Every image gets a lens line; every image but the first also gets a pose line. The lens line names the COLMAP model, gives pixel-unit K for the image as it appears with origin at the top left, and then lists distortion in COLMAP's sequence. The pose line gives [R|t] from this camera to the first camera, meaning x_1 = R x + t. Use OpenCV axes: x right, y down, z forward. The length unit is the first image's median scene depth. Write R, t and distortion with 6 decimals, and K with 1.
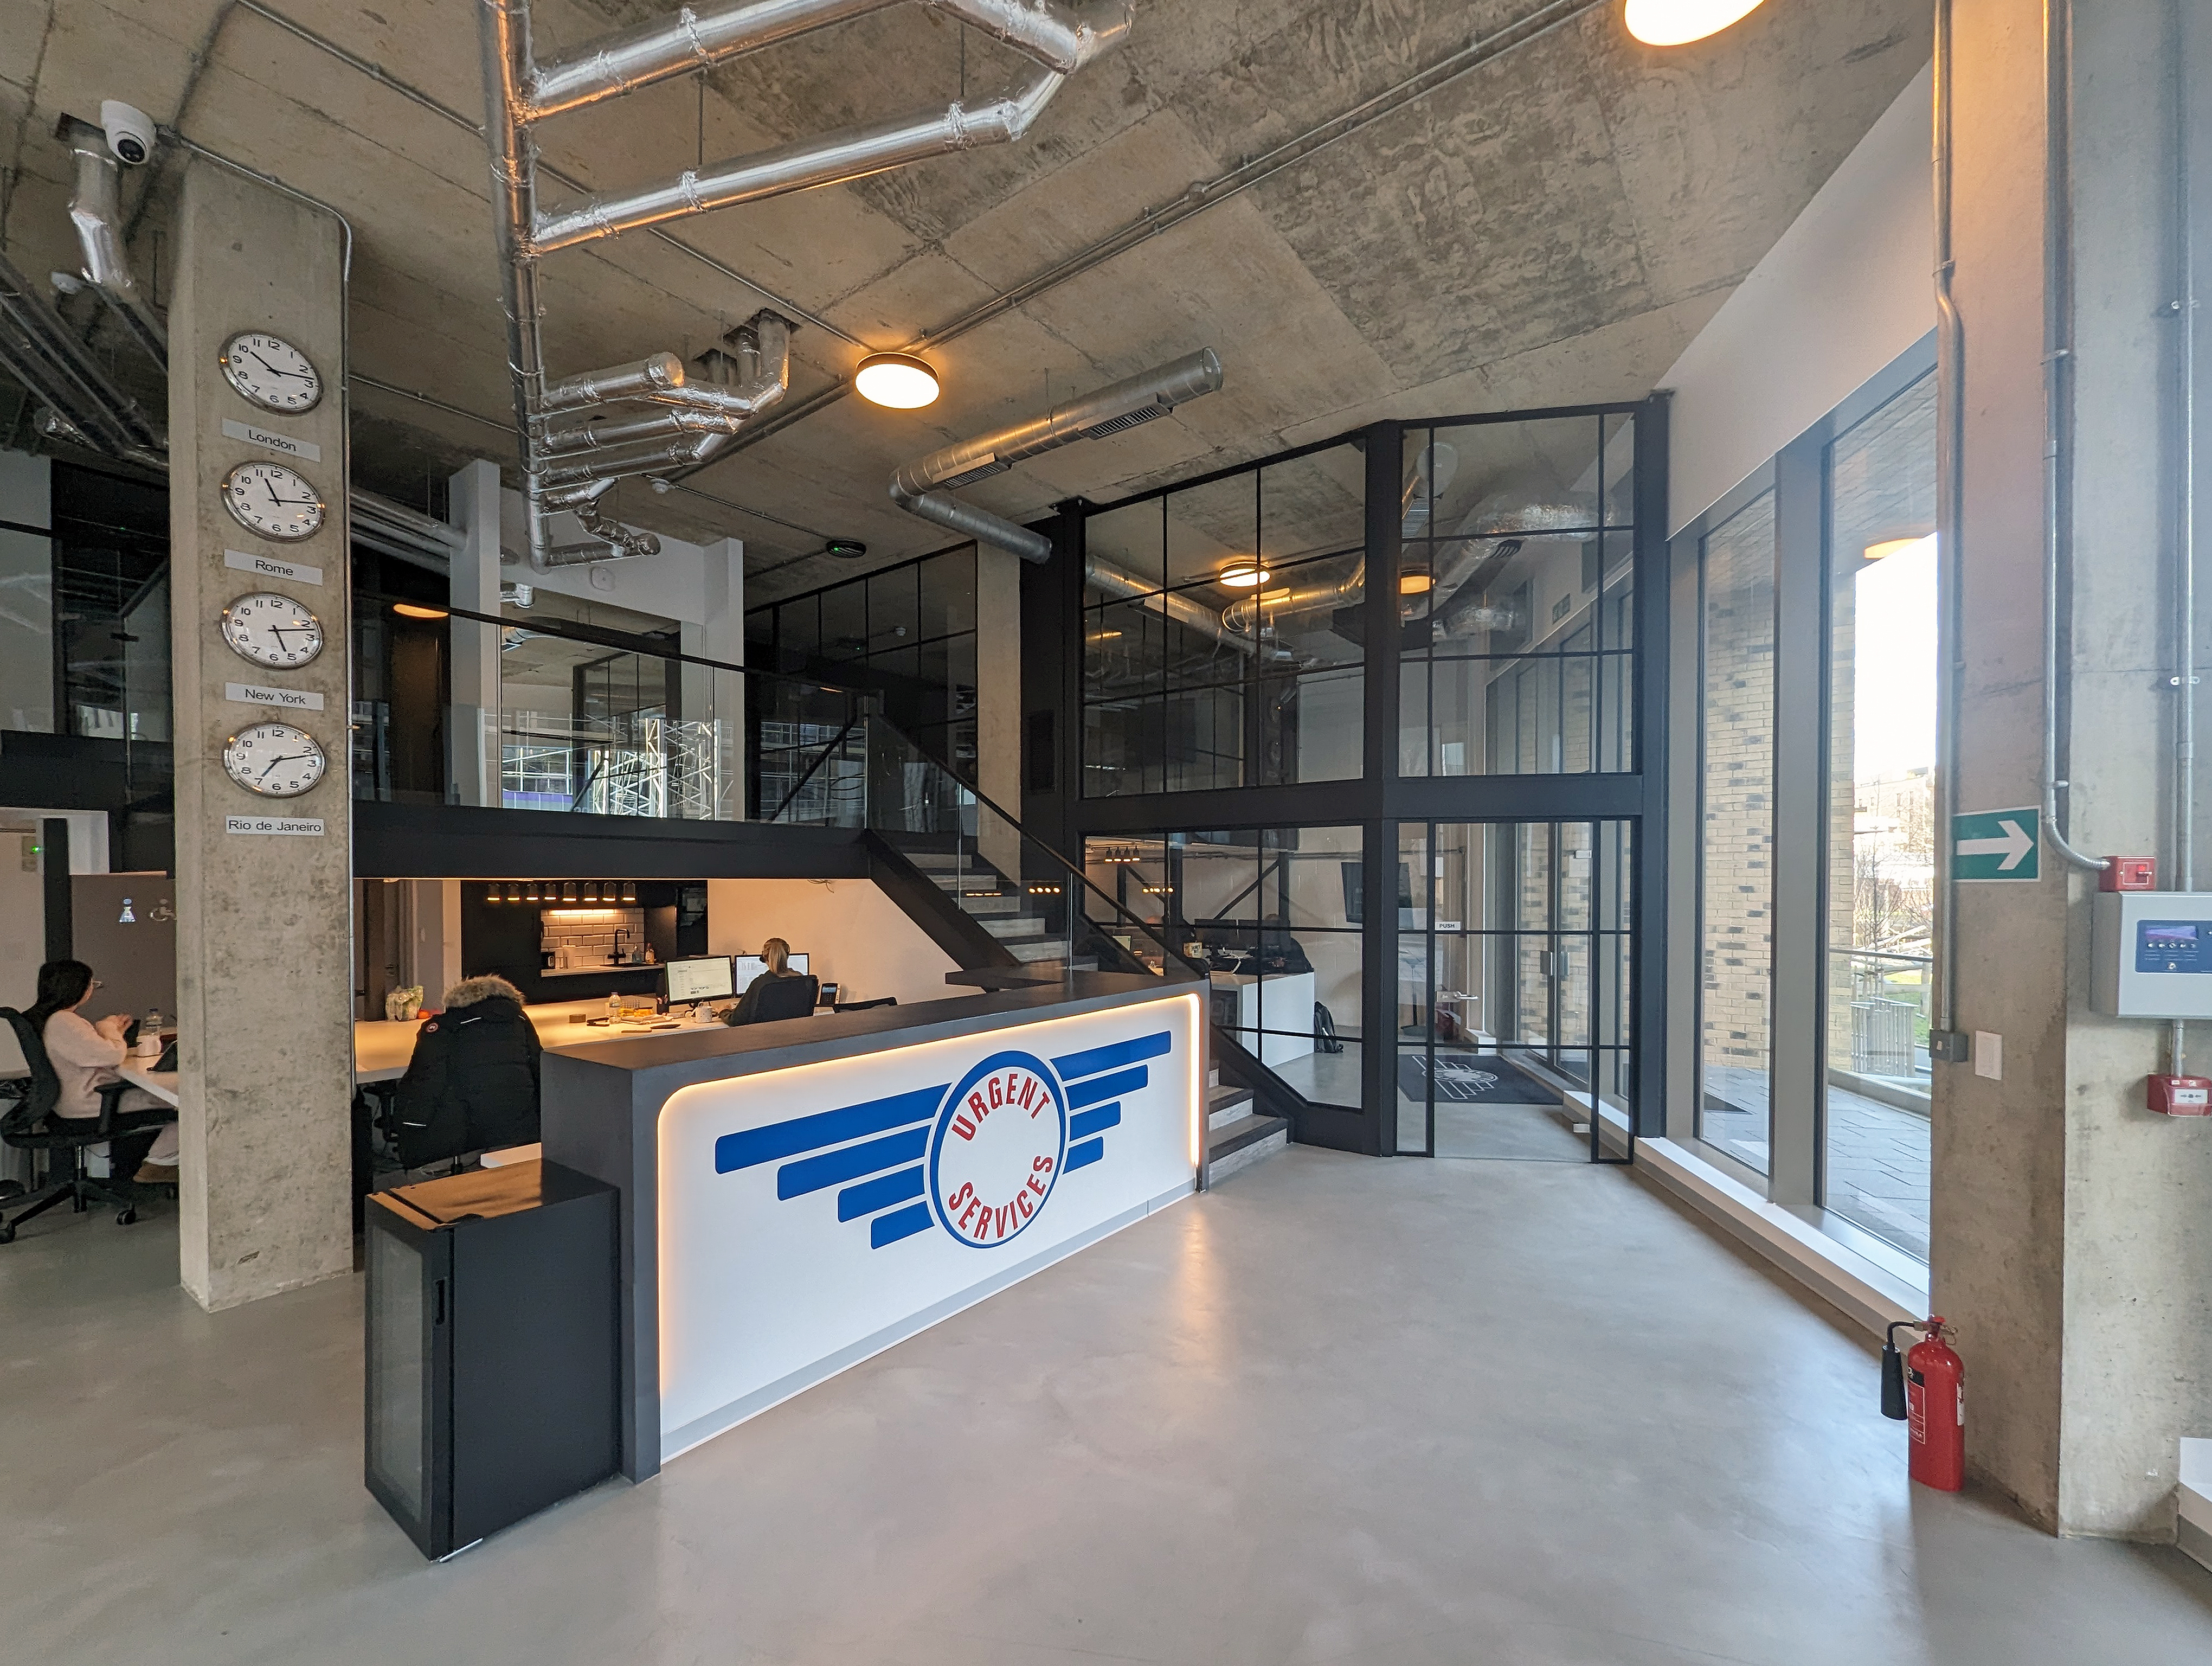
lens RADIAL K [[927.6, 0, 1159.9], [0, 927.6, 910.9], [0, 0, 1]] dist [0.001379, -0.000522]
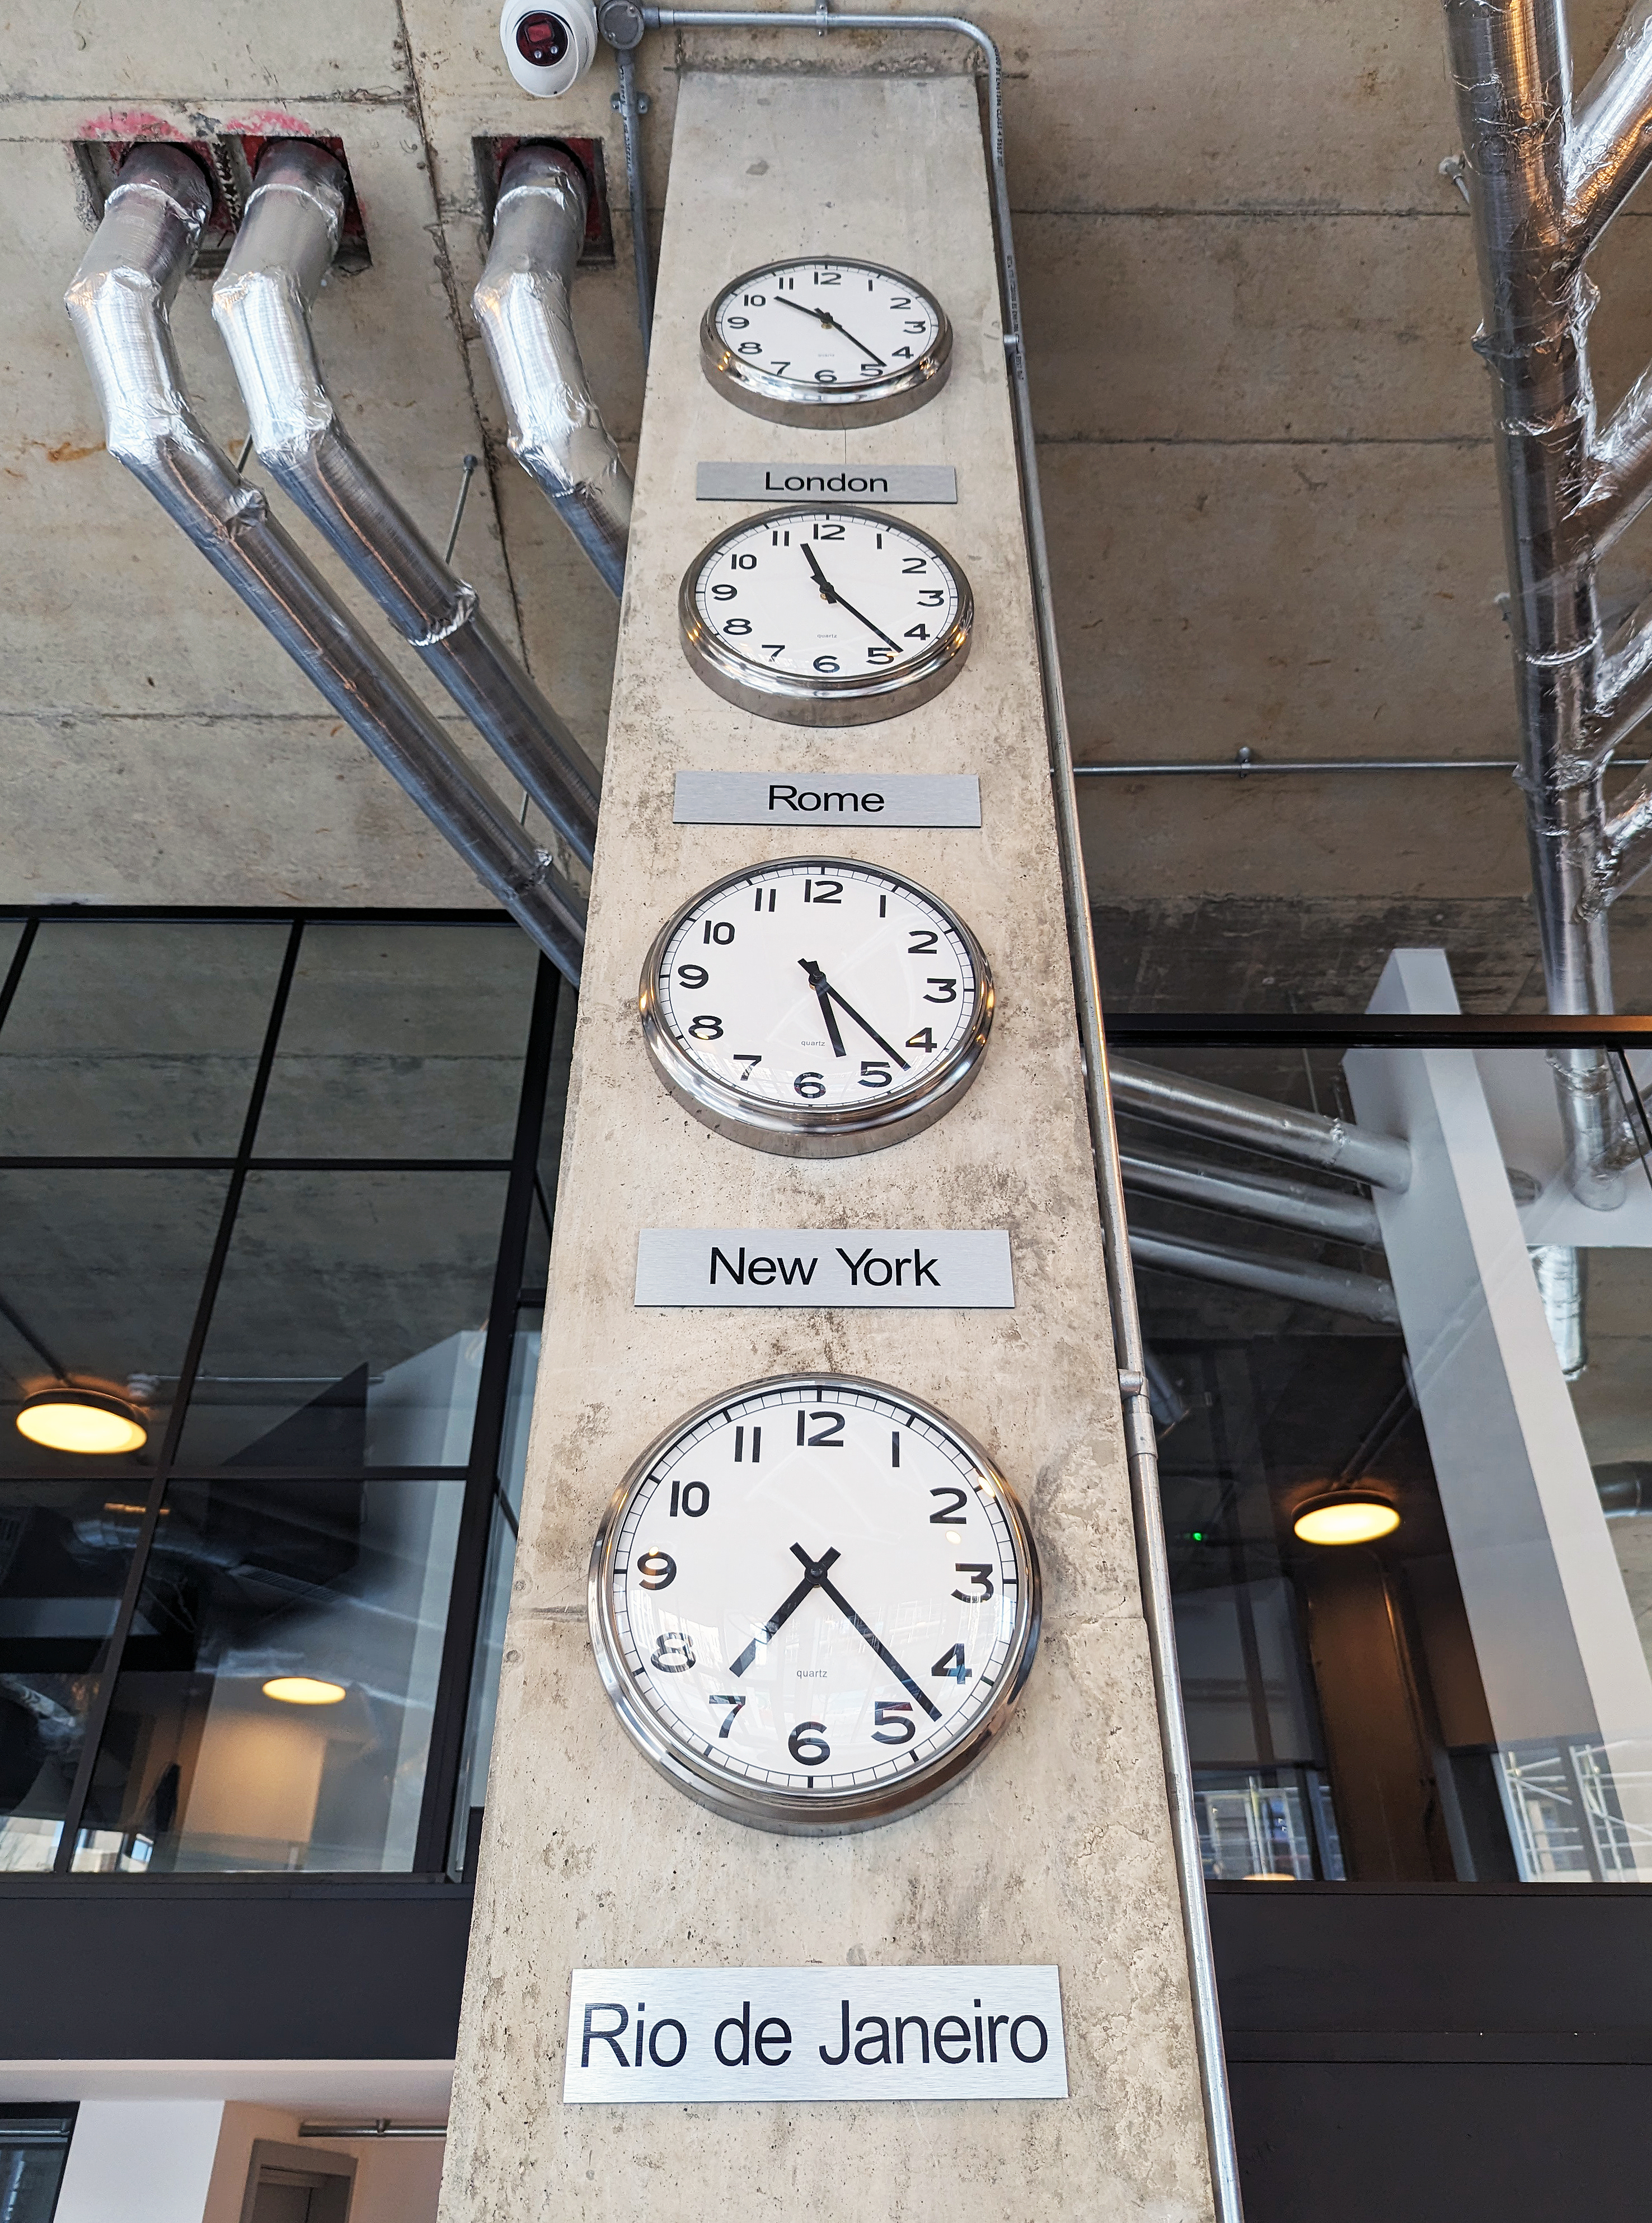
lens RADIAL K [[1629.6, 0, 818.6], [0, 1629.6, 1110.5], [0, 0, 1]] dist [0.003234, 0.000286]
pose [[0.563627, -0.478110, -0.673599, -0.698020], [-0.020017, 0.807321, -0.589773, -0.056039], [0.825787, 0.345895, 0.445457, 0.824267]]
